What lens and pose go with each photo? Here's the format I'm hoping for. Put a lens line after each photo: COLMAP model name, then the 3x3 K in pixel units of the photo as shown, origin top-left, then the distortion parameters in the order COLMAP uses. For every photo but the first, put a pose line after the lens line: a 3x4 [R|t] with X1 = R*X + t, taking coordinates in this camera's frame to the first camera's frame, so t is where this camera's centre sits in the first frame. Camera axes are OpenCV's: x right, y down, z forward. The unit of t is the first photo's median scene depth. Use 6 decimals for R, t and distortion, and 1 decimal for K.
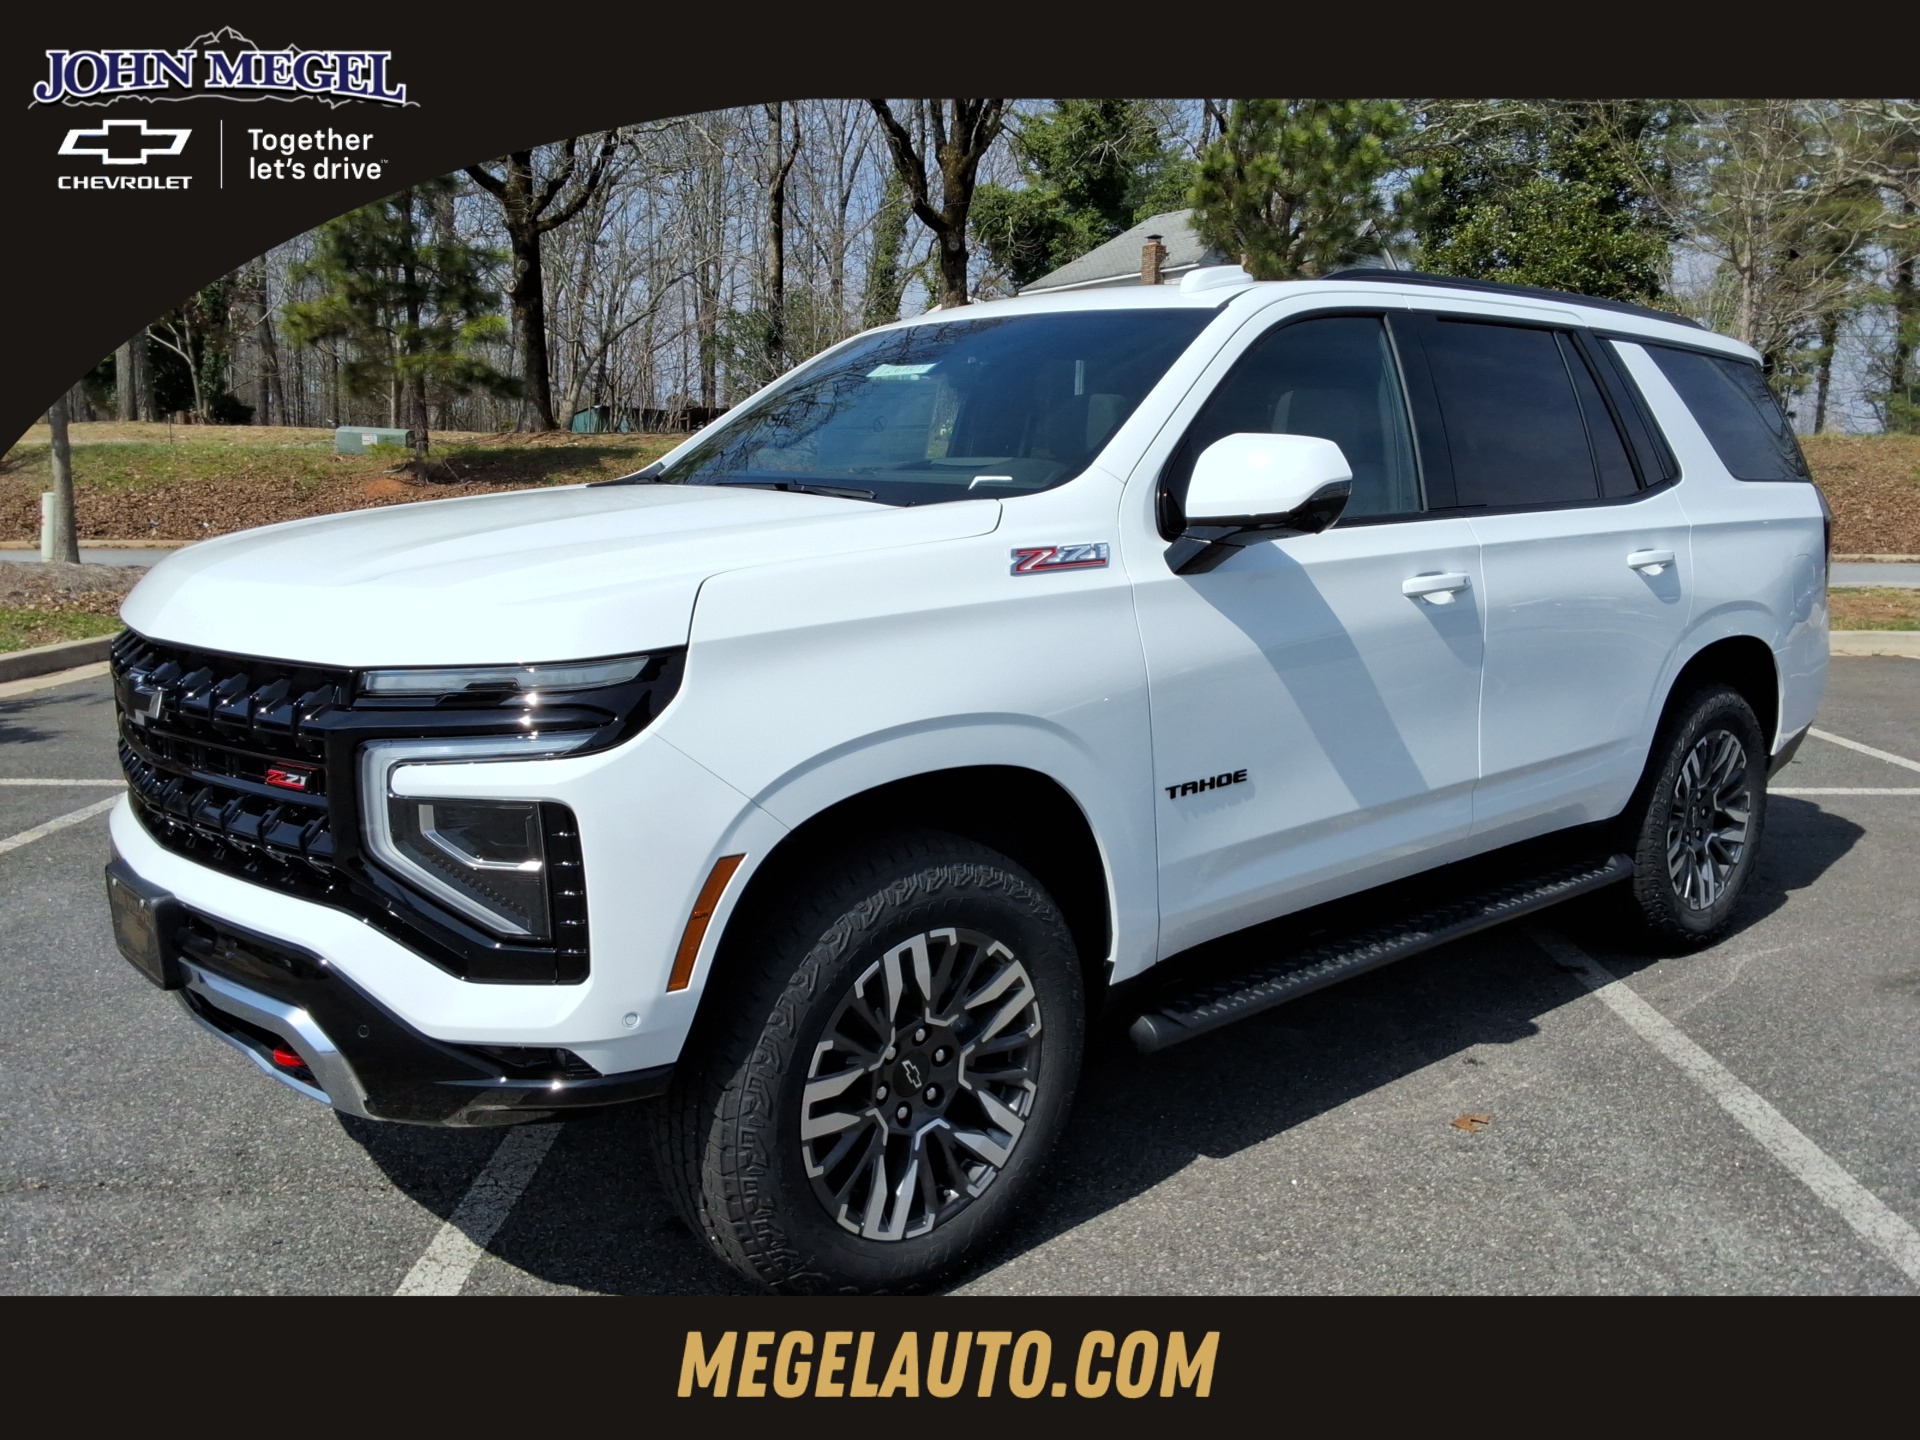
lens RADIAL K [[1548.7, 0, 965.3], [0, 1548.7, 717.7], [0, 0, 1]] dist [0.090999, -0.136977]
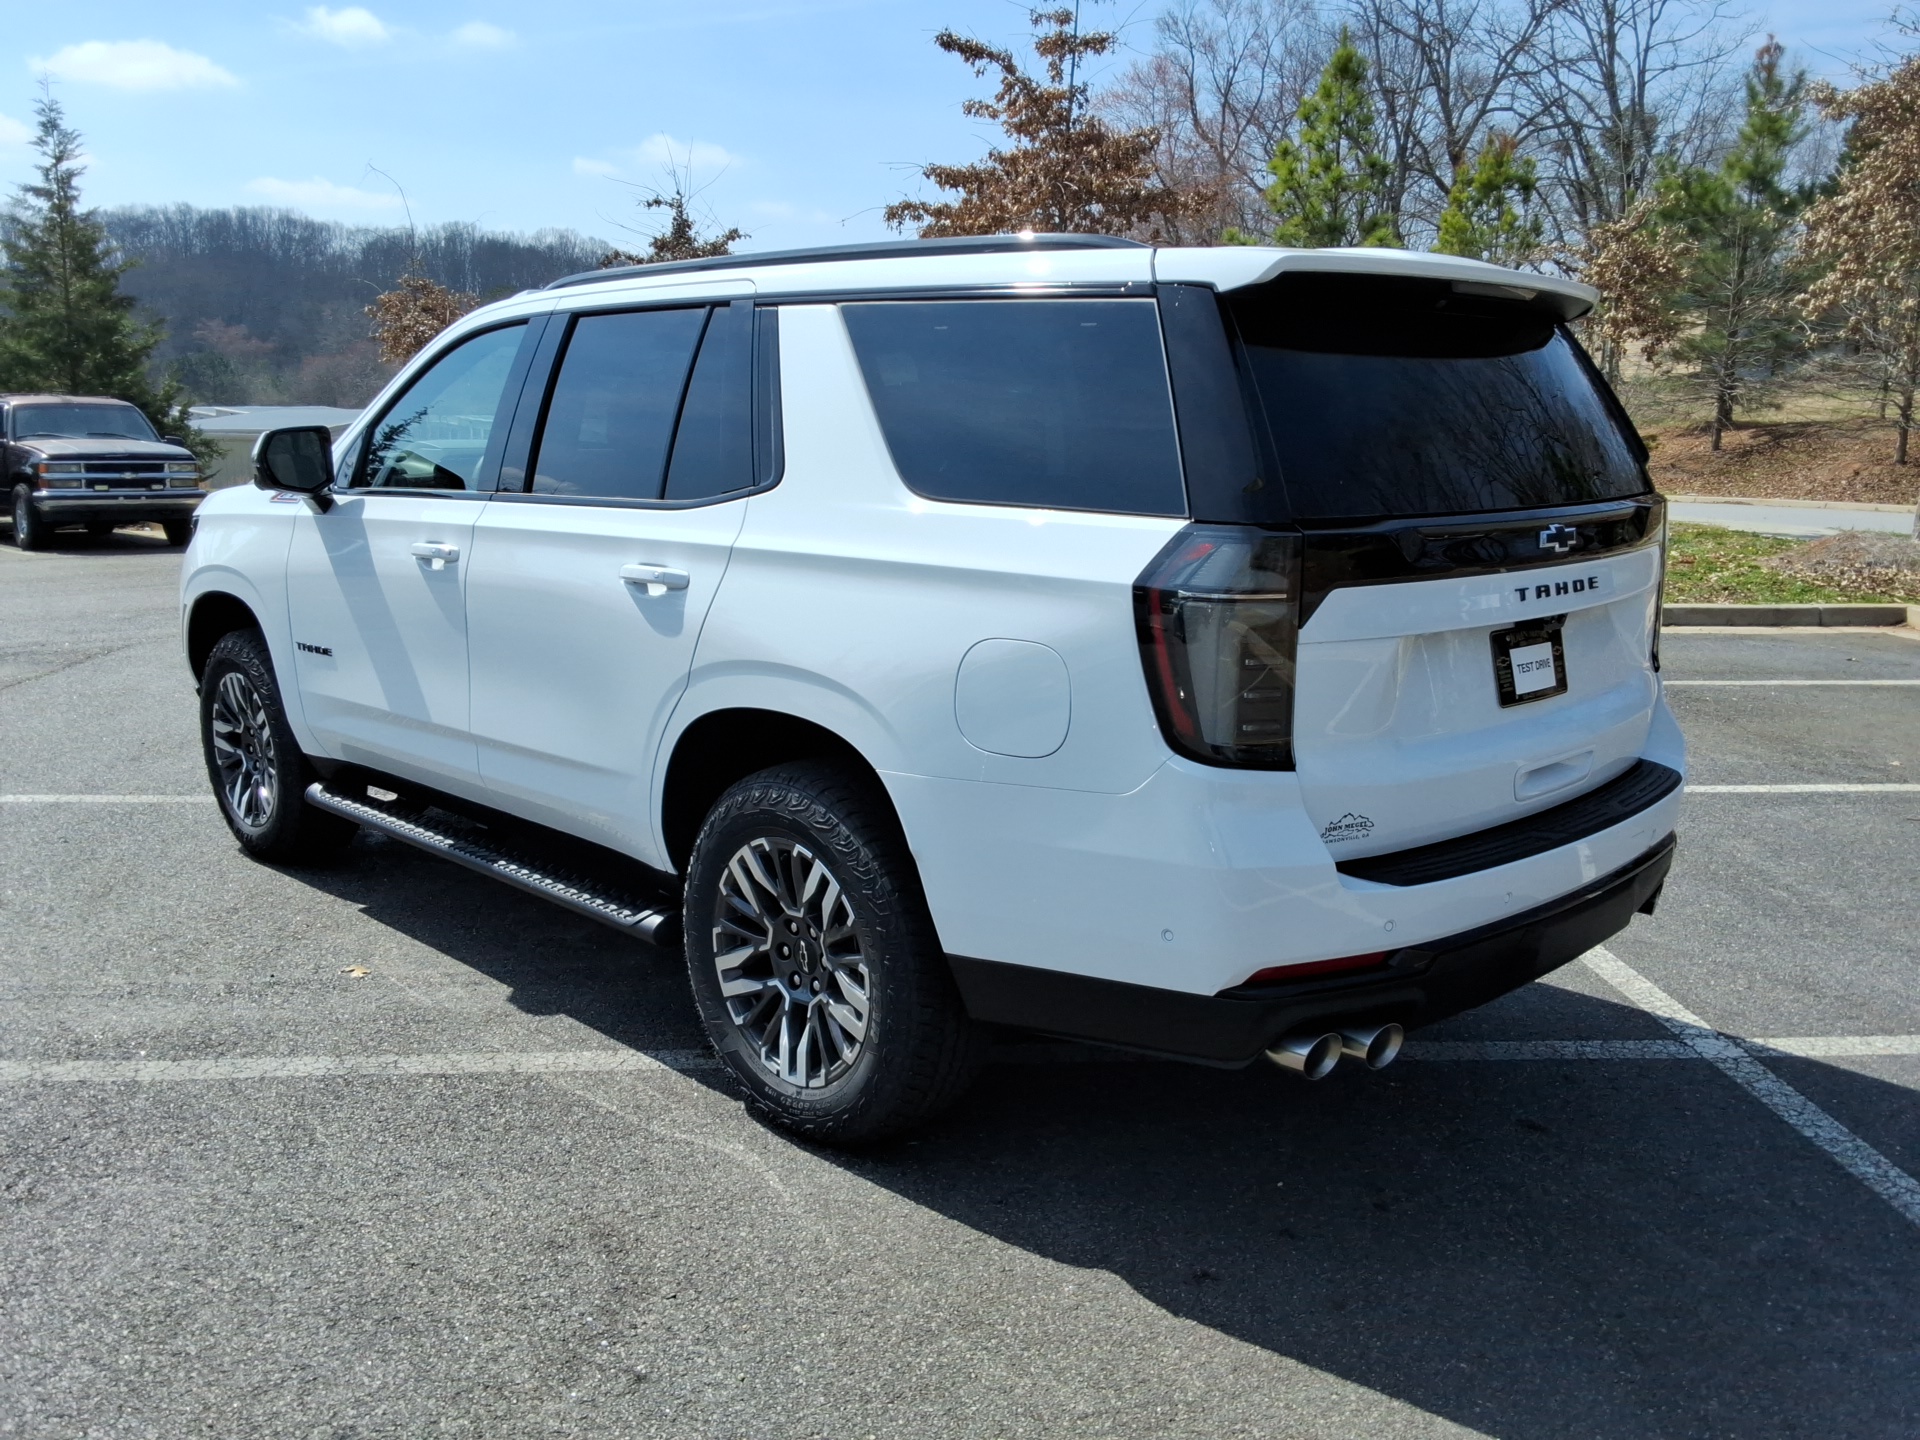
lens RADIAL K [[1548.7, 0, 973.8], [0, 1548.7, 704.8], [0, 0, 1]] dist [0.090999, -0.136977]
pose [[0.047348, 0.176676, -0.983130, 0.166313], [-0.165943, 0.971948, 0.166675, -0.026377], [0.984998, 0.155252, 0.075338, 0.146000]]
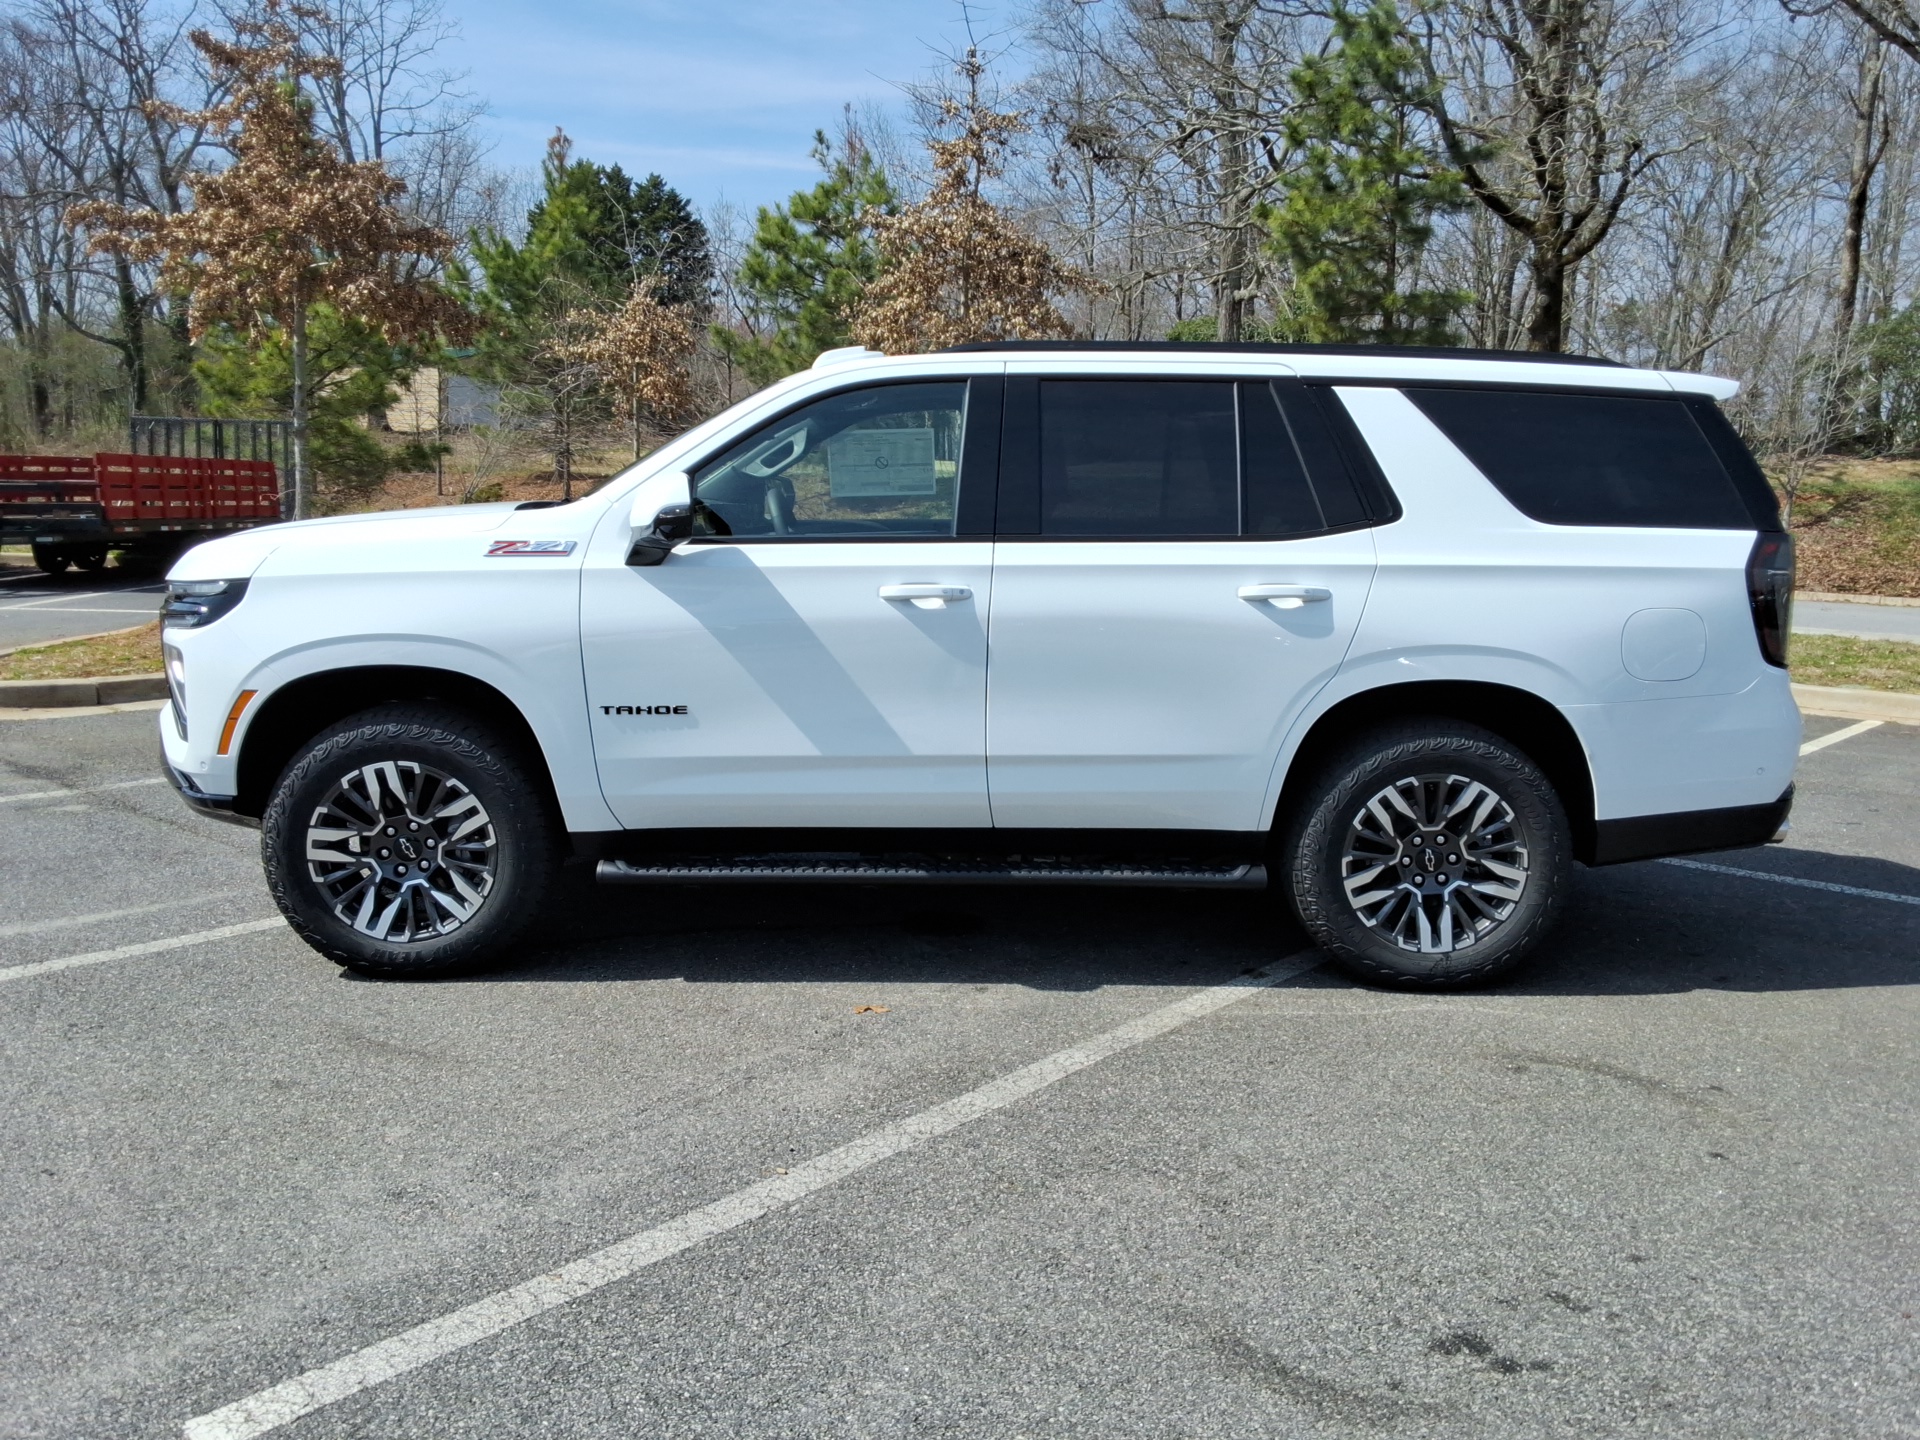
lens RADIAL K [[1548.7, 0, 979.6], [0, 1548.7, 713.5], [0, 0, 1]] dist [0.090999, -0.136977]
pose [[0.756204, 0.106355, -0.645634, 0.127116], [-0.120247, 0.992486, 0.022652, -0.002522], [0.643192, 0.060506, 0.763311, 0.007529]]
